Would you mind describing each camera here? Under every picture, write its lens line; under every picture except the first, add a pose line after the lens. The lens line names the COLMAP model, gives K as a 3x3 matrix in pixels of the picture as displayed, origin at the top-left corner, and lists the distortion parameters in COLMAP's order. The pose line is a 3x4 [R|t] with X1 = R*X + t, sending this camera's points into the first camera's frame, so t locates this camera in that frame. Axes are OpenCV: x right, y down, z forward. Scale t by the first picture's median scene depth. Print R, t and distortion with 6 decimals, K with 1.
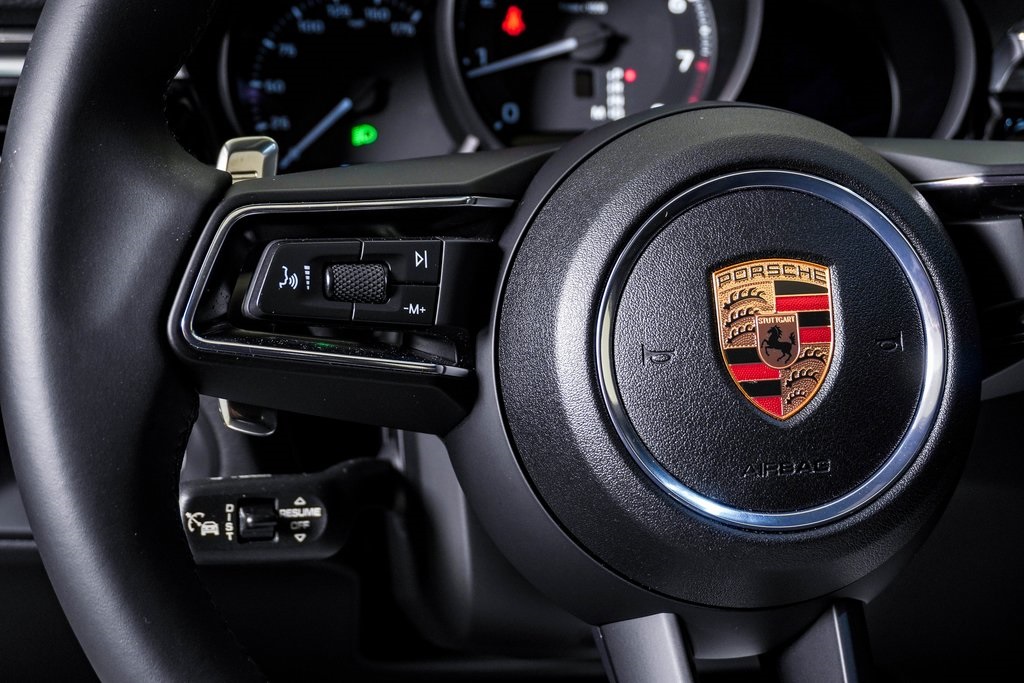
lens RADIAL K [[1501.0, 0, 512.0], [0, 1501.0, 341.5], [0, 0, 1]] dist [0.064885, 0.020689]
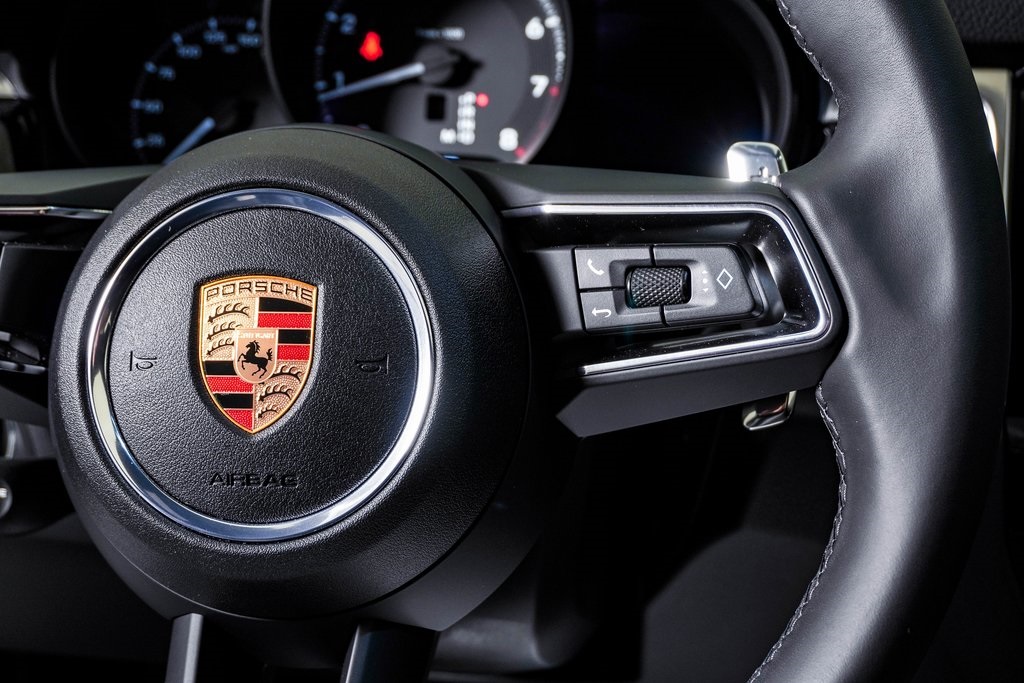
lens RADIAL K [[1508.0, 0, 512.0], [0, 1508.0, 341.5], [0, 0, 1]] dist [0.006389, -0.078080]
pose [[0.954888, 0.058025, -0.291241, 0.636359], [-0.063326, 0.997954, -0.008803, -0.011946], [0.290134, 0.026849, 0.956609, 0.067732]]
